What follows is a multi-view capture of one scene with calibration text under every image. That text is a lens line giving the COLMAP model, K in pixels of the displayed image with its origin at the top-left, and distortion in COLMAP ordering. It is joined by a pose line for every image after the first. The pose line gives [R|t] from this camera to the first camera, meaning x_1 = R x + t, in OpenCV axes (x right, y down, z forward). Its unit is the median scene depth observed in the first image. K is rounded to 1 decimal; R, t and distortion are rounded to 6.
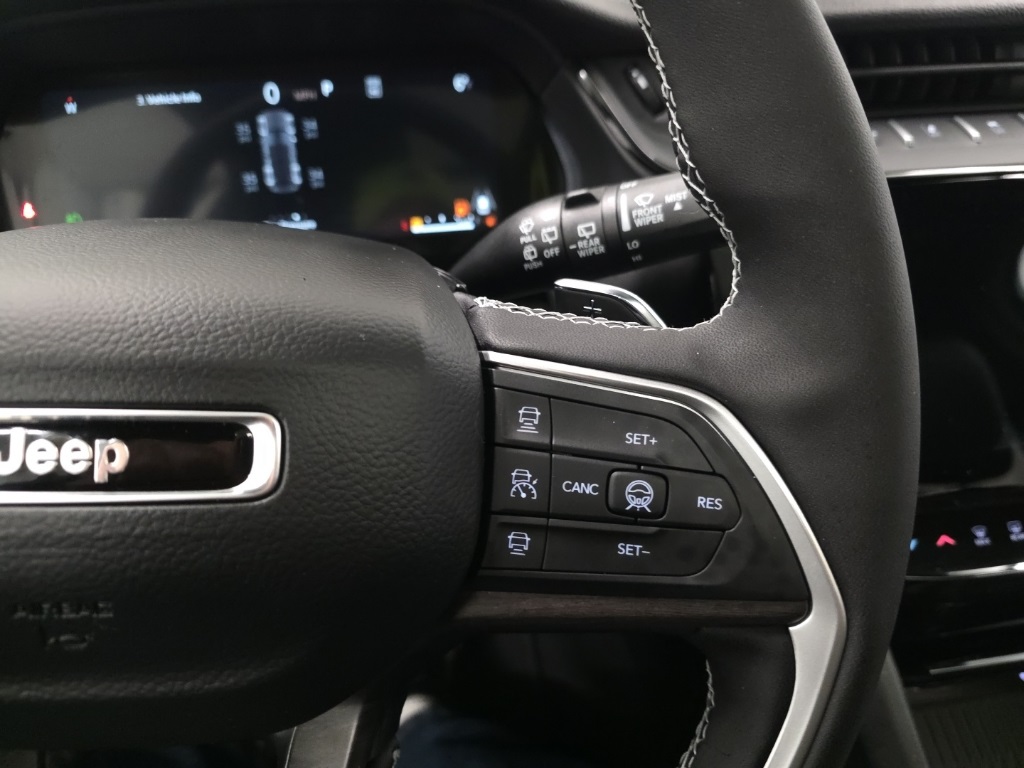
lens RADIAL K [[685.5, 0, 511.2], [0, 685.5, 382.3], [0, 0, 1]] dist [0.035293, -0.026124]
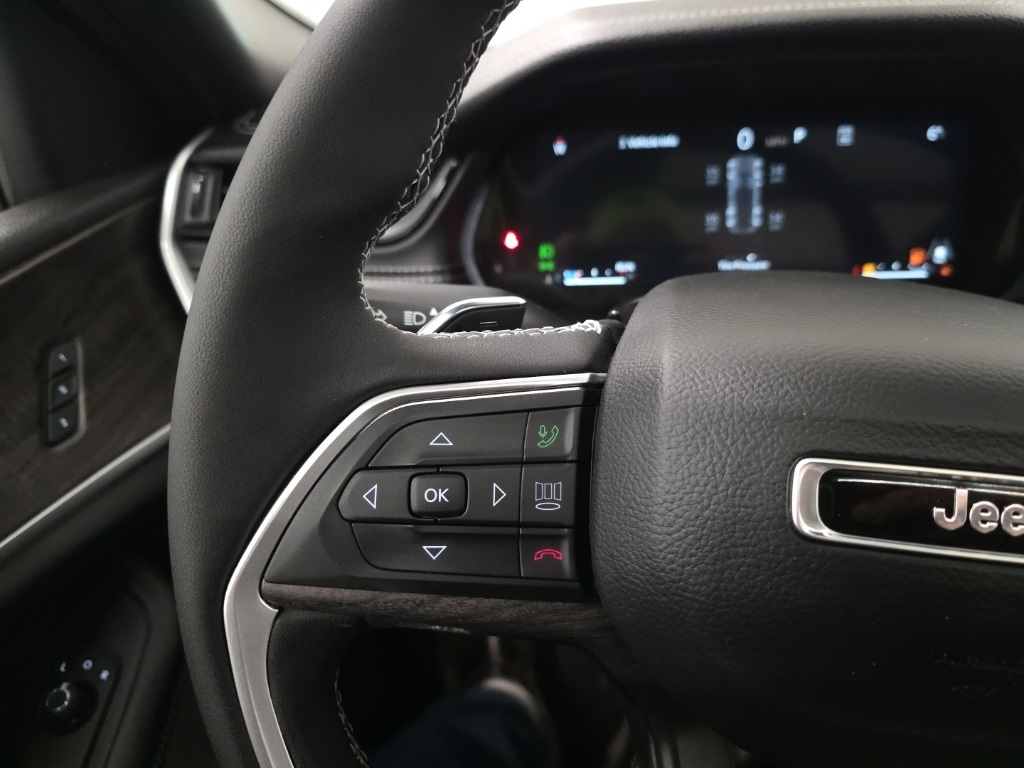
lens RADIAL K [[685.5, 0, 512.6], [0, 685.5, 385.6], [0, 0, 1]] dist [0.035293, -0.026124]
pose [[0.986405, 0.085508, -0.140335, -0.508986], [-0.087284, 0.996162, -0.006535, -0.009906], [0.139237, 0.018695, 0.990083, -0.073144]]
